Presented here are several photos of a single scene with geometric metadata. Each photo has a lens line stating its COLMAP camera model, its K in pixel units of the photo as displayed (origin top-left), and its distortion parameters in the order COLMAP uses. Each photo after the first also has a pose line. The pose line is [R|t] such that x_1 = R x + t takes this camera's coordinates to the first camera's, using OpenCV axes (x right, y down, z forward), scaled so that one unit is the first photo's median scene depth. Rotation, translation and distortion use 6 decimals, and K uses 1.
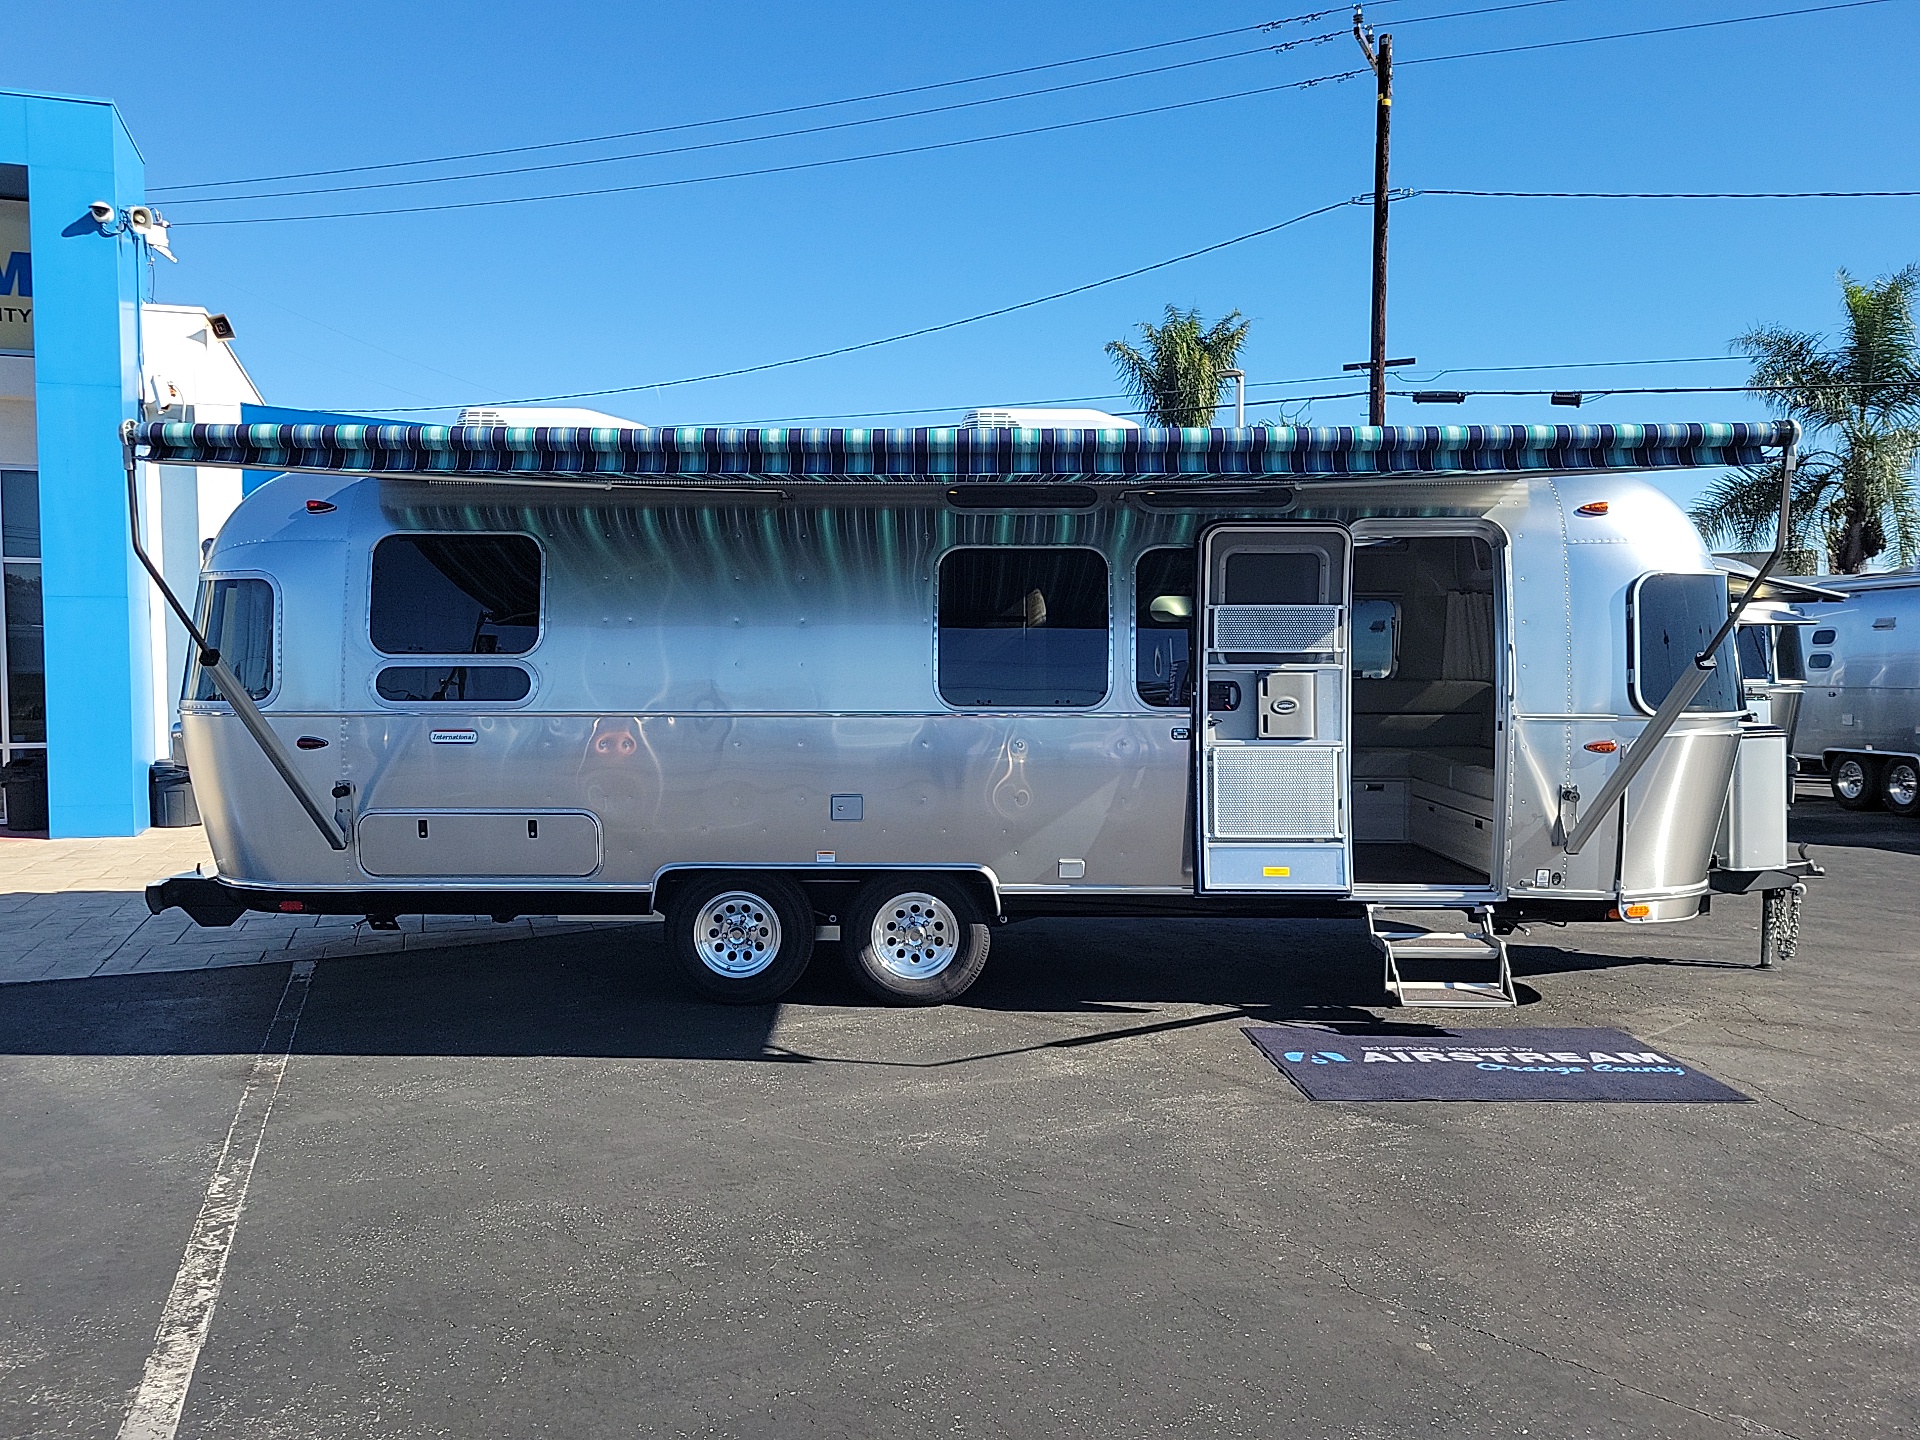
lens RADIAL K [[1451.1, 0, 960.0], [0, 1451.1, 720.0], [0, 0, 1]] dist [0.054409, -0.001661]
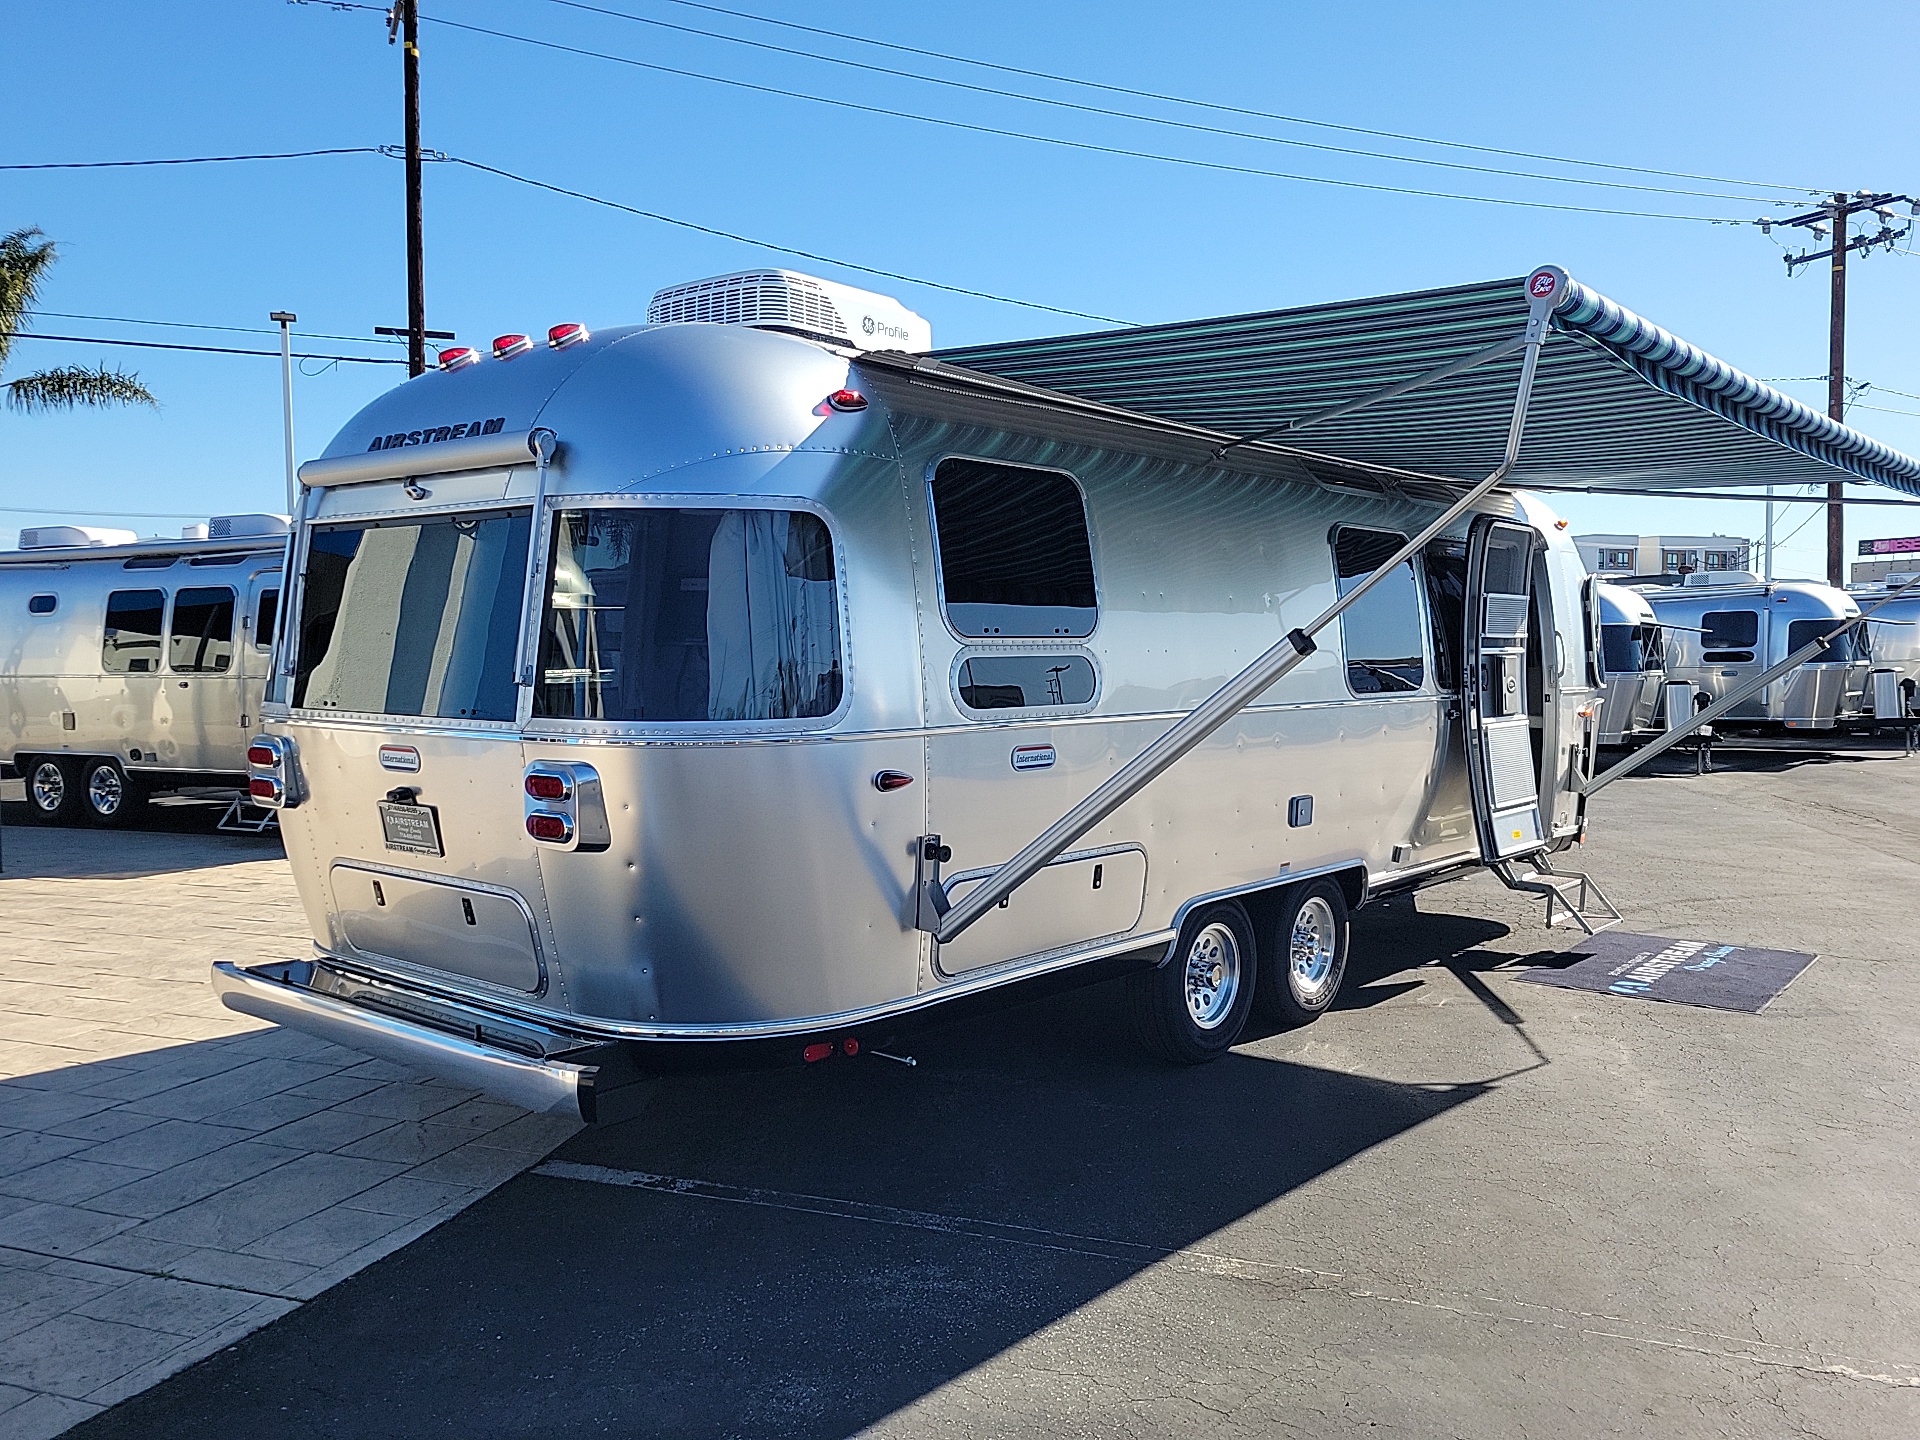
lens RADIAL K [[1462.8, 0, 960.0], [0, 1462.8, 720.0], [0, 0, 1]] dist [0.031088, -0.001254]
pose [[0.667514, -0.040215, 0.743511, -0.192713], [0.036765, 0.999103, 0.021032, -0.004712], [-0.743689, 0.013297, 0.668393, 0.123684]]
